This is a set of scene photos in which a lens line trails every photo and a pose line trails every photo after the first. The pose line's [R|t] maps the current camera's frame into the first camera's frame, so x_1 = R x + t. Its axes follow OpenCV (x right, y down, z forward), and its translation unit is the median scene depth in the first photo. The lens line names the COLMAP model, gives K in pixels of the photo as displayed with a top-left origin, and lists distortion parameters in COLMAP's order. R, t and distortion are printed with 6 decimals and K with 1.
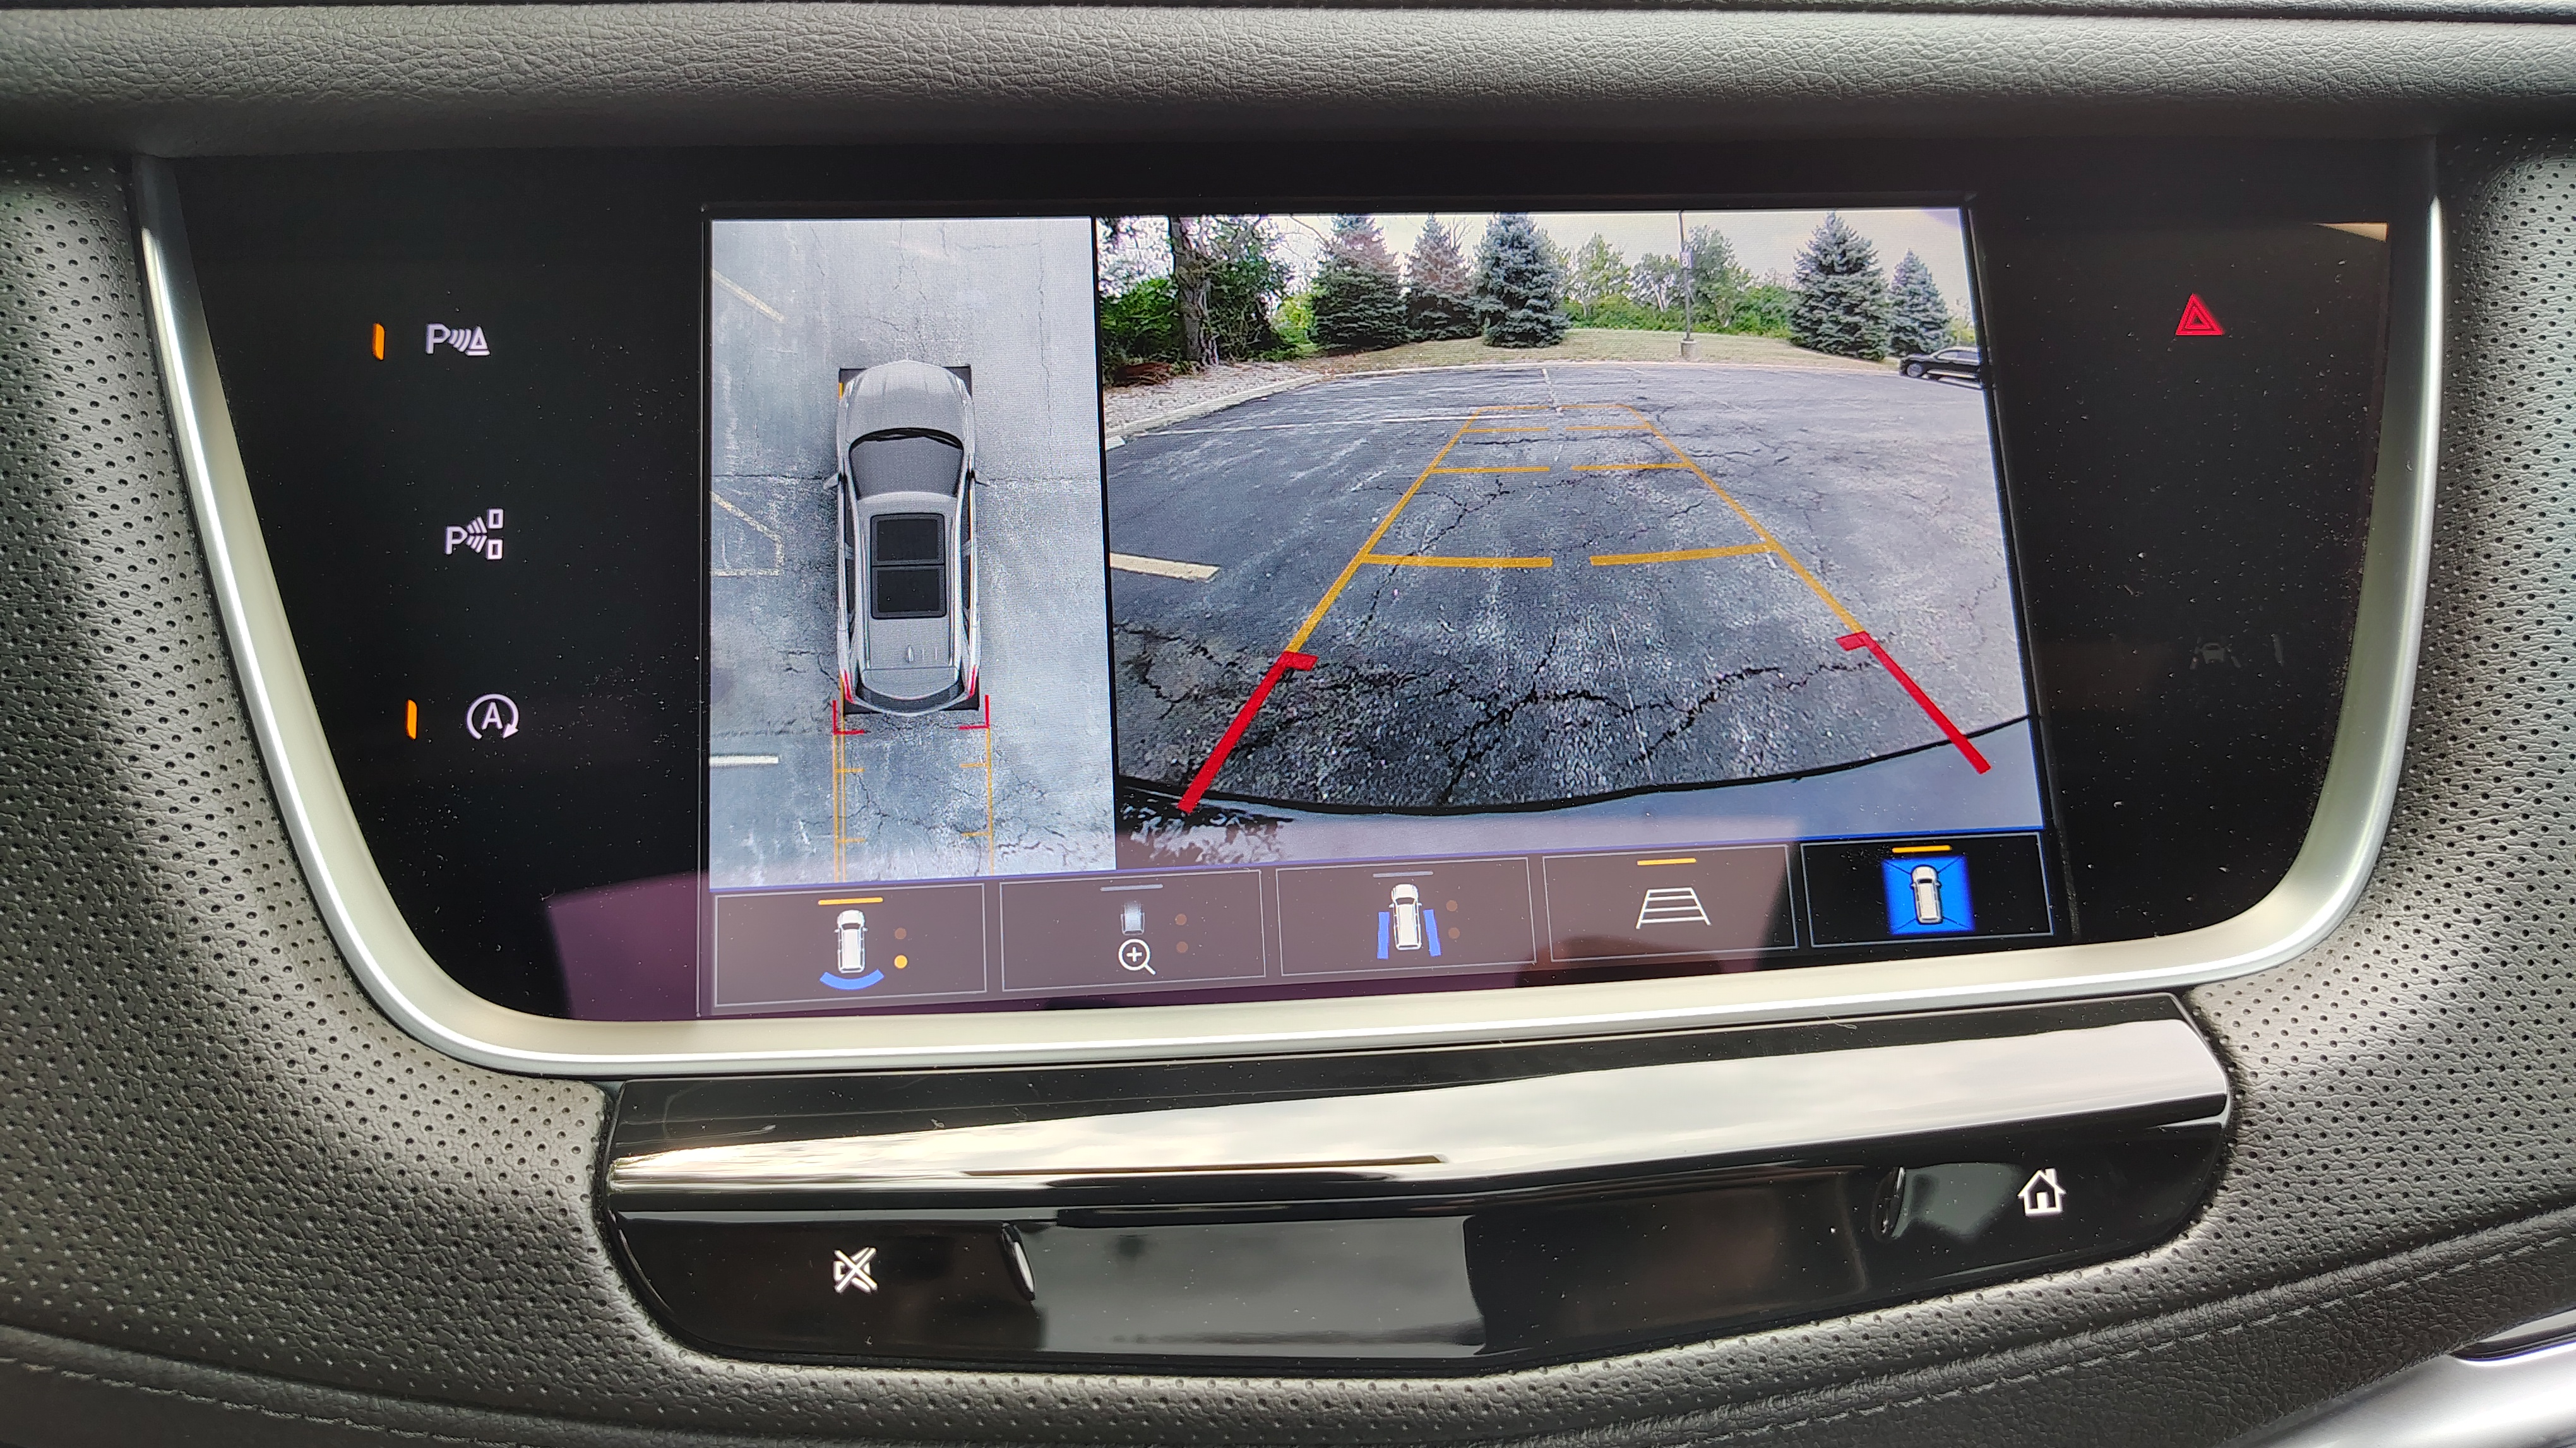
lens RADIAL K [[1842.6, 0, 1292.4], [0, 1842.6, 708.4], [0, 0, 1]] dist [0.022165, -0.036262]
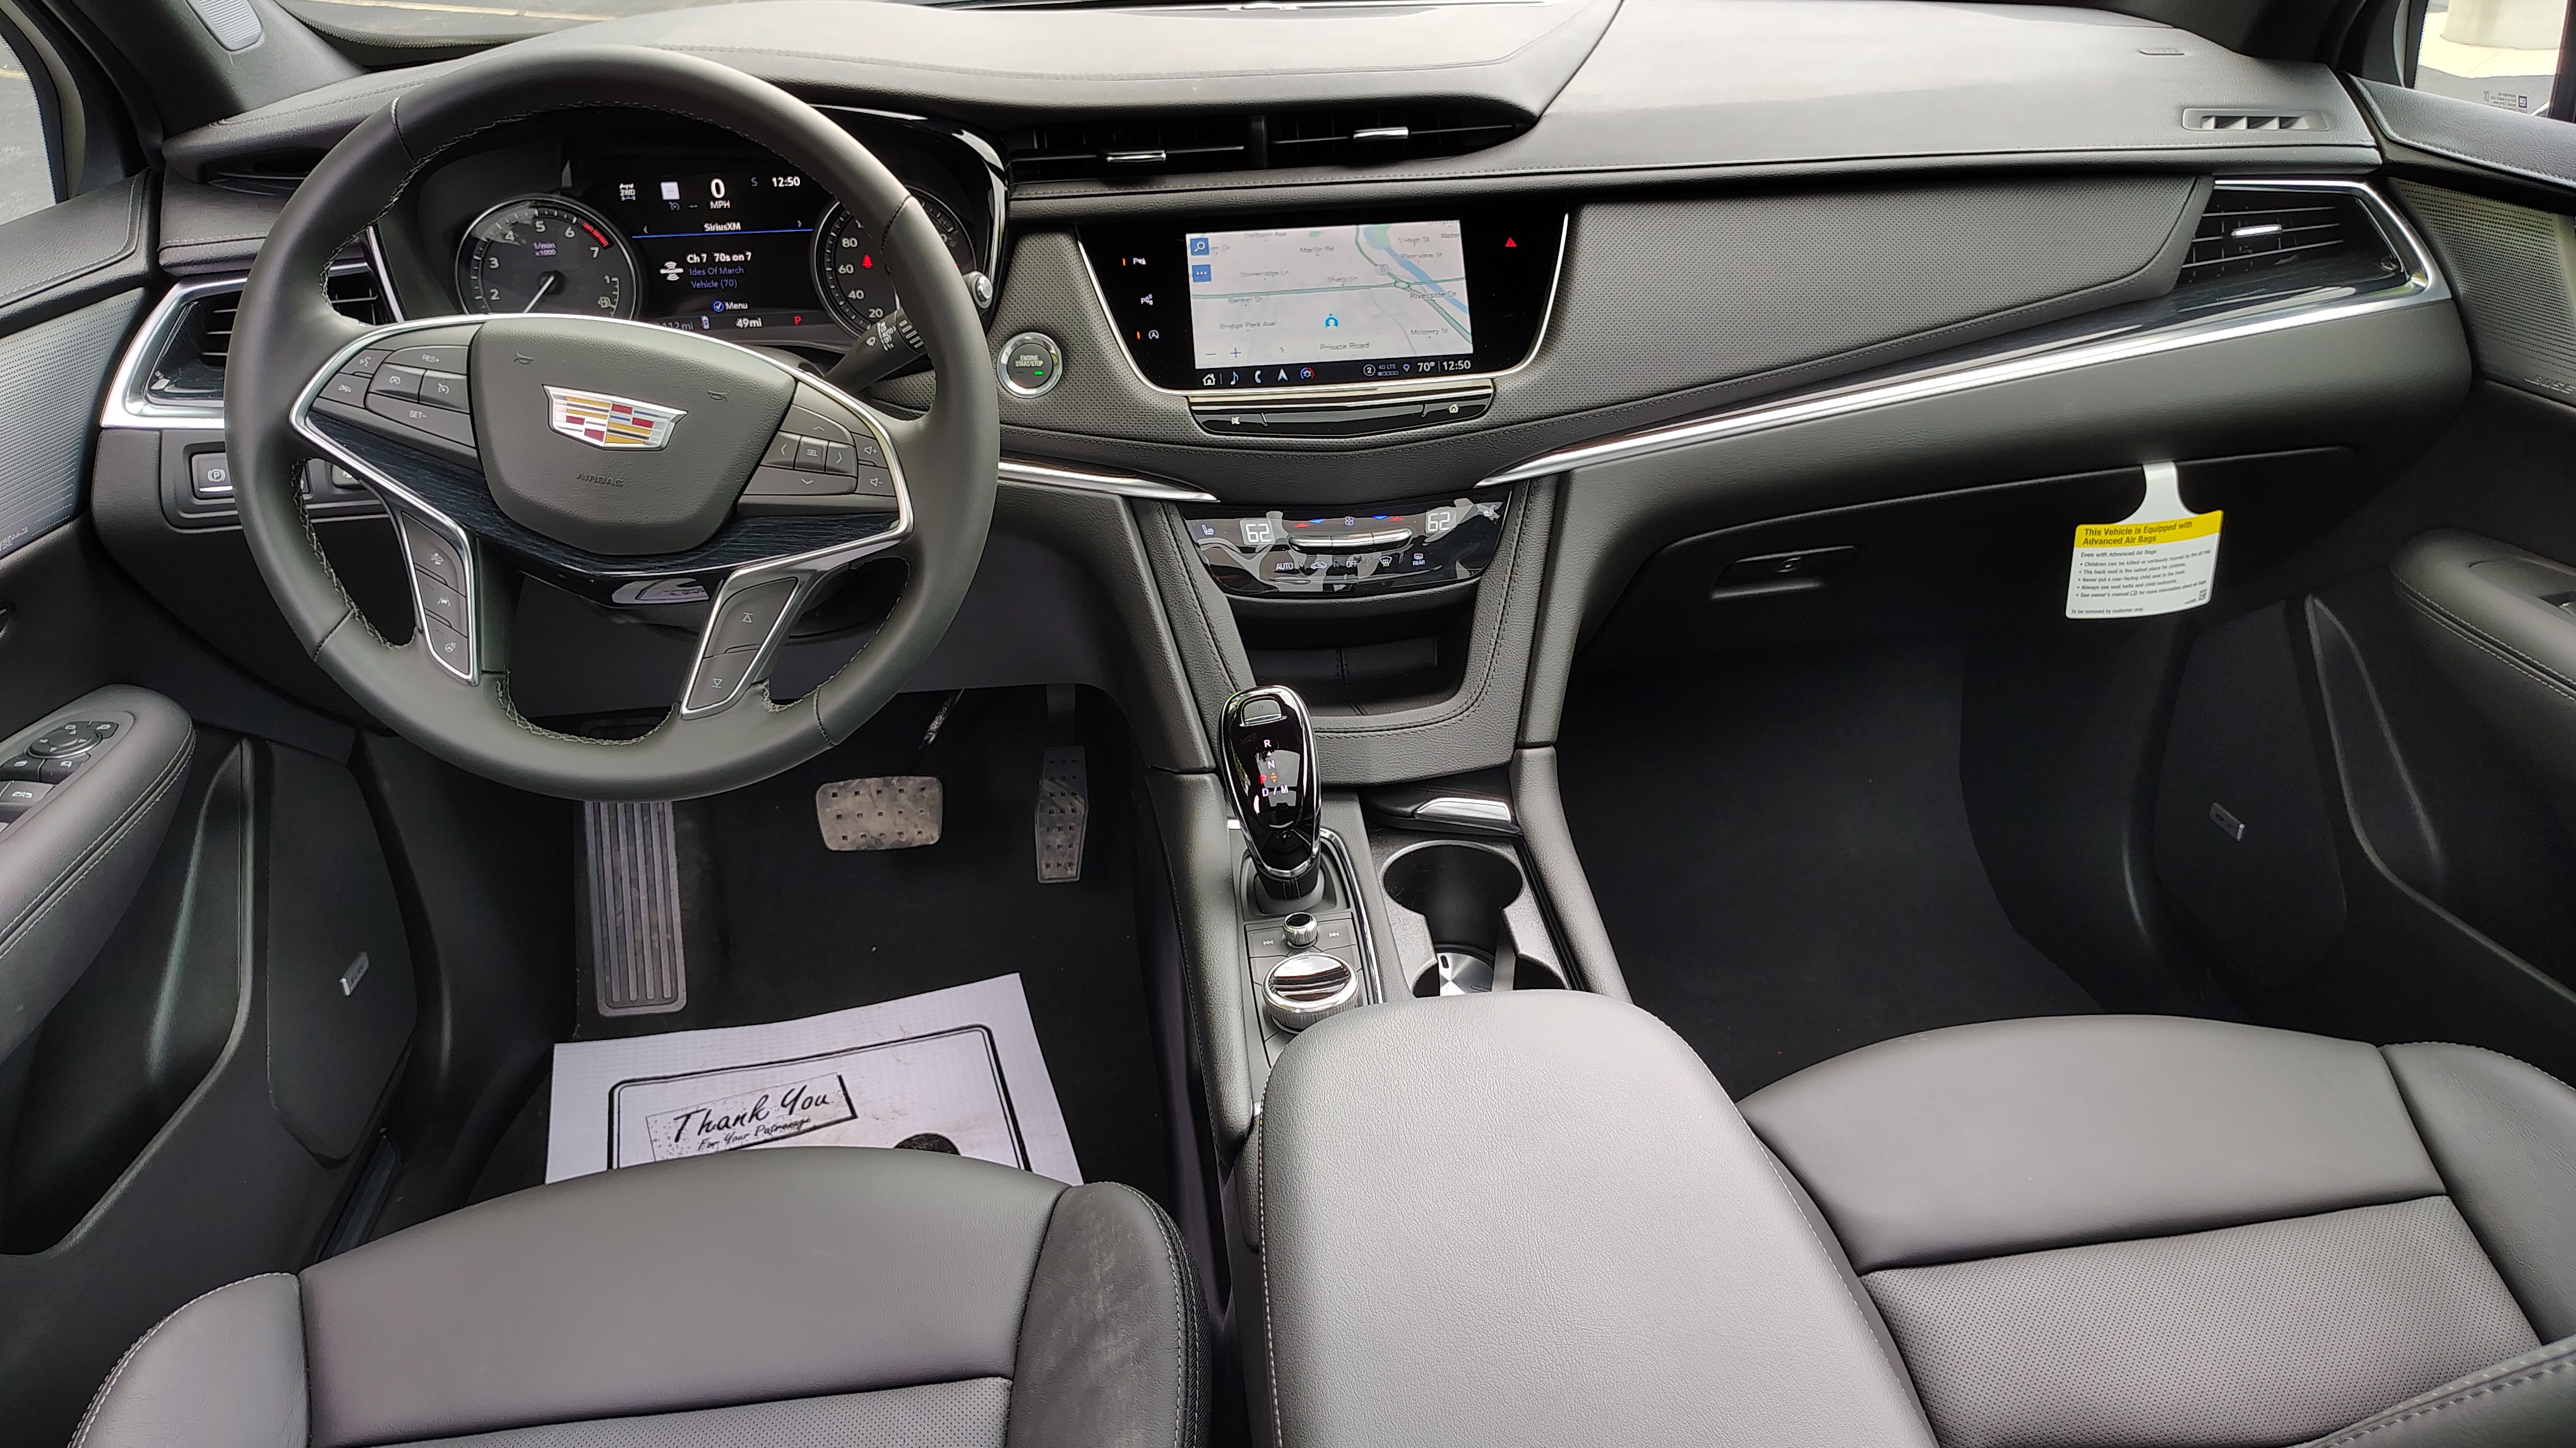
lens RADIAL K [[1842.6, 0, 1296.2], [0, 1842.6, 657.2], [0, 0, 1]] dist [0.022165, -0.036262]
pose [[0.998570, -0.029503, -0.044590, 0.164278], [0.029527, 0.999564, -0.000113, 0.934718], [0.044574, -0.001204, 0.999005, -4.189899]]
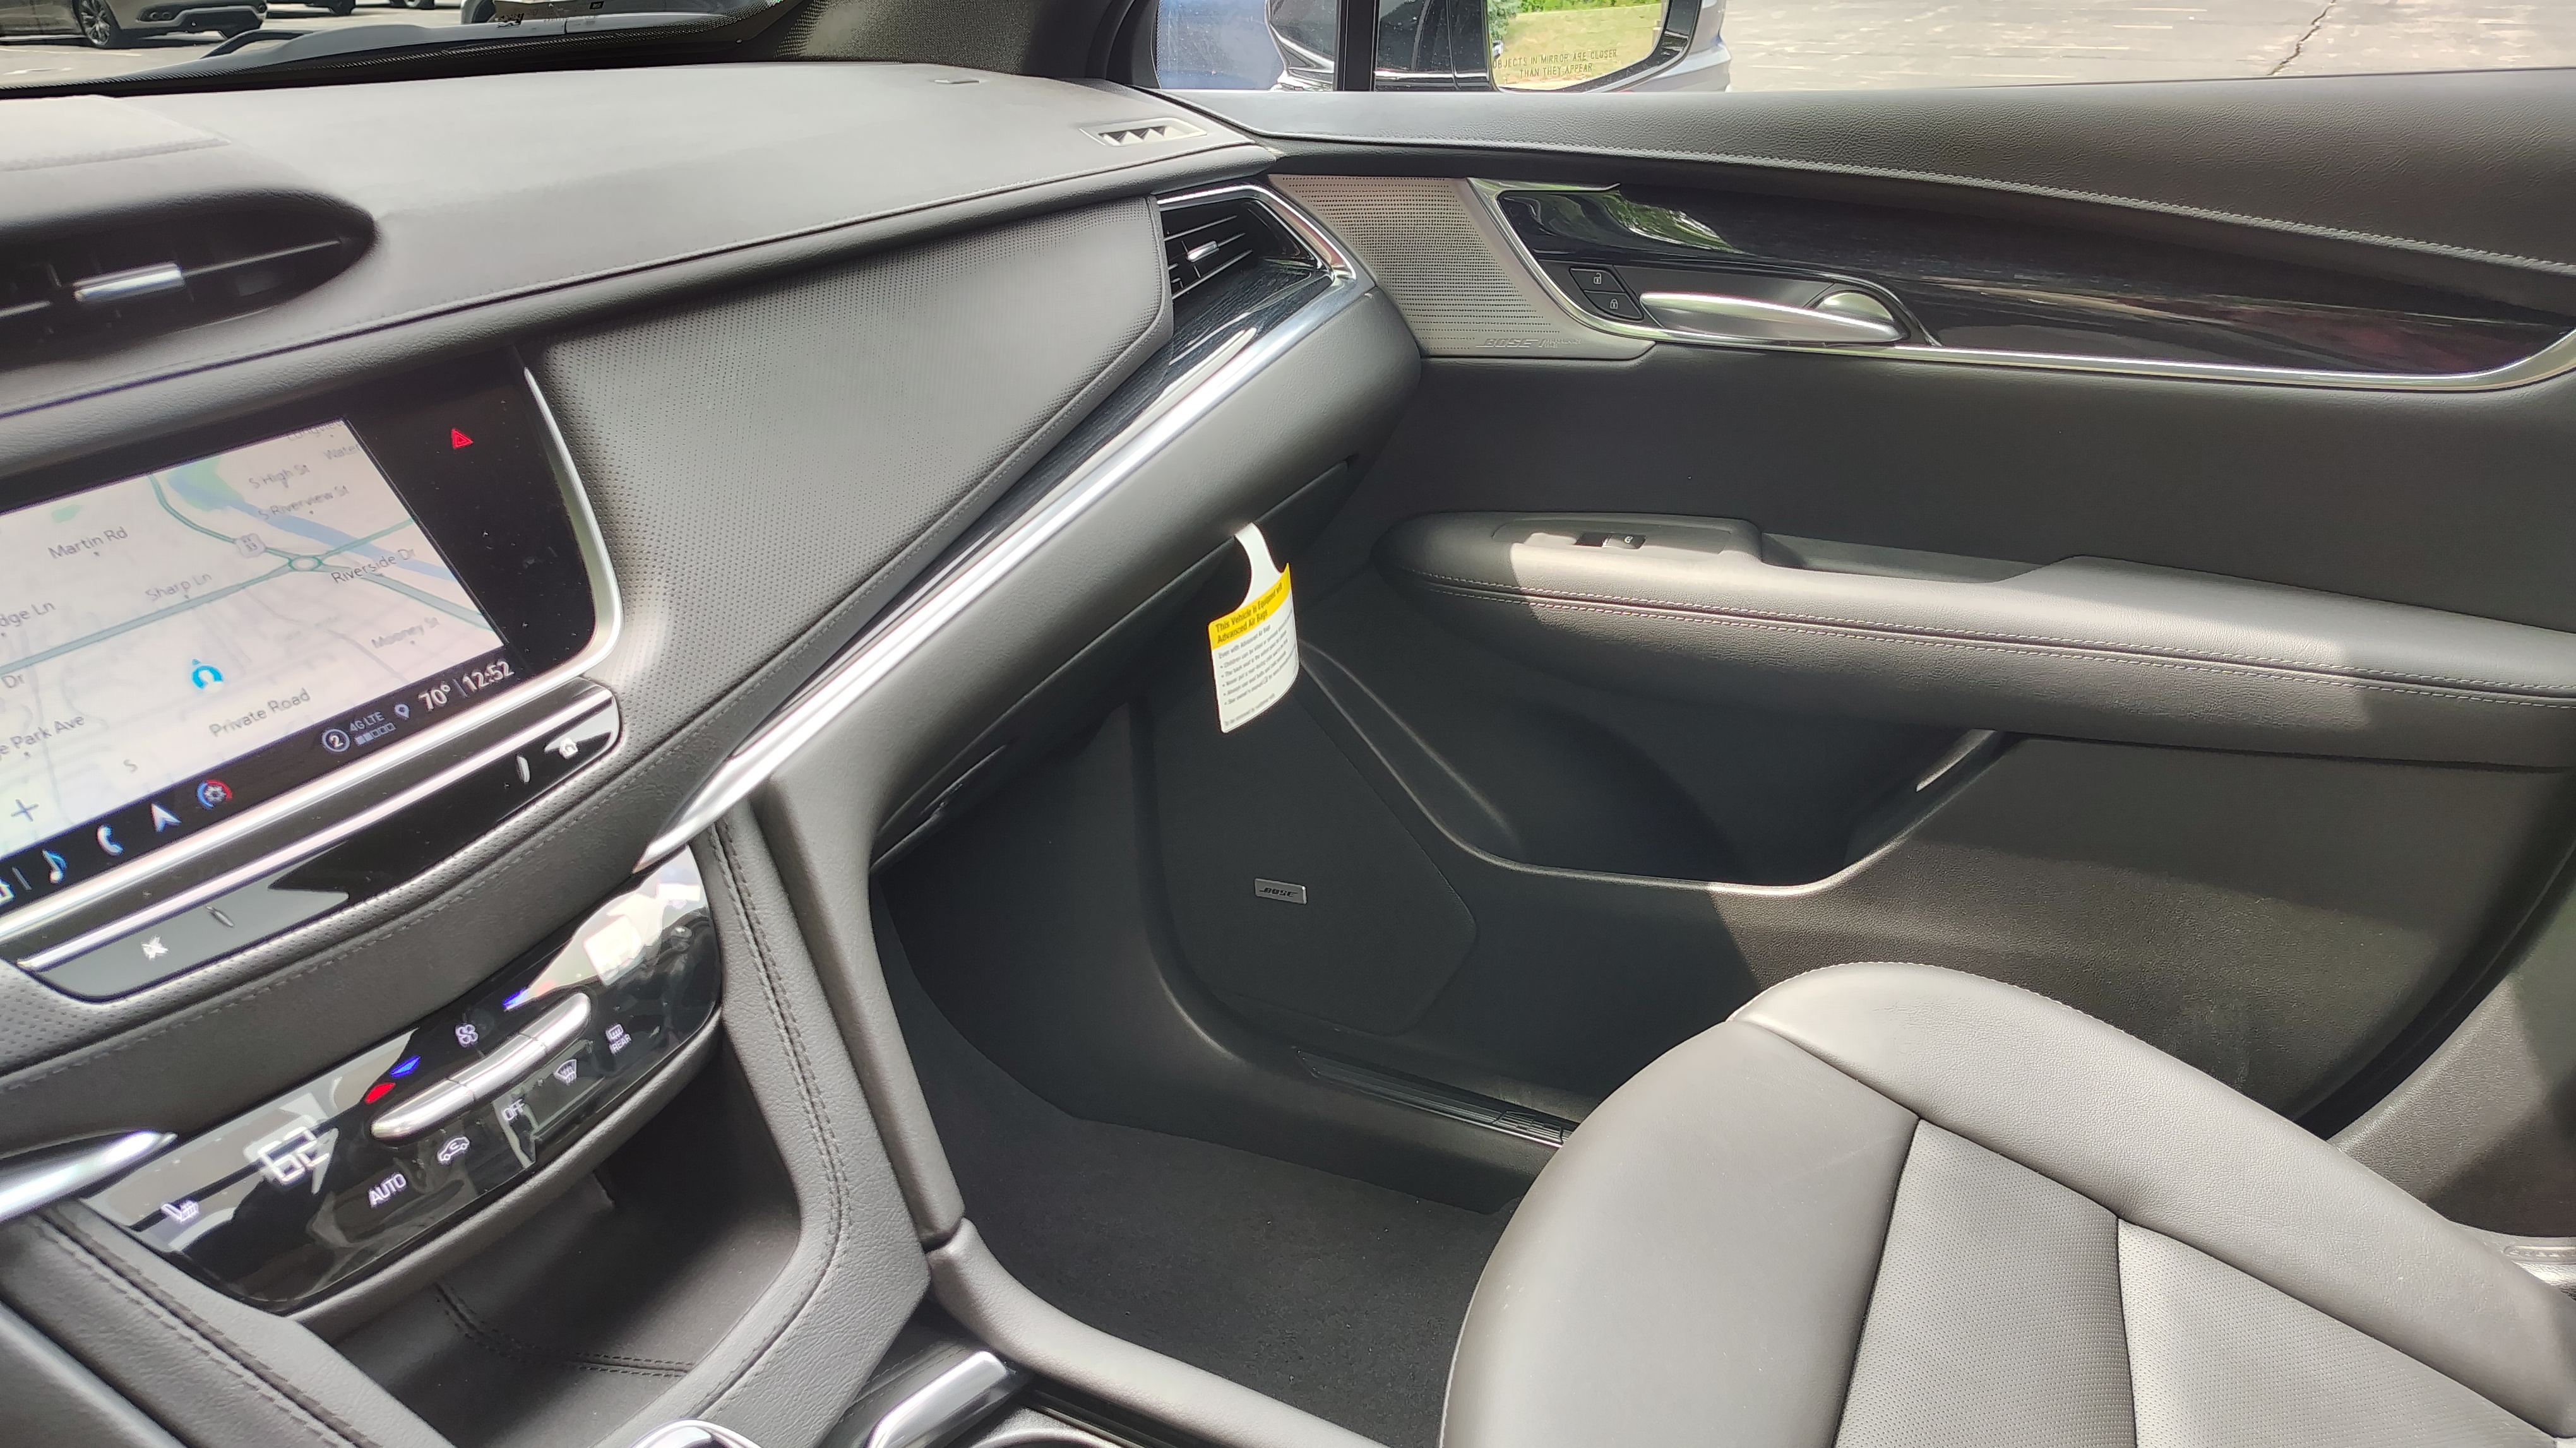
lens RADIAL K [[1842.6, 0, 1352.2], [0, 1842.6, 672.1], [0, 0, 1]] dist [0.022165, -0.036262]
pose [[0.545075, -0.352749, 0.760566, -0.985575], [0.406231, 0.904695, 0.128462, 0.274397], [-0.733396, 0.238944, 0.636425, -1.587587]]
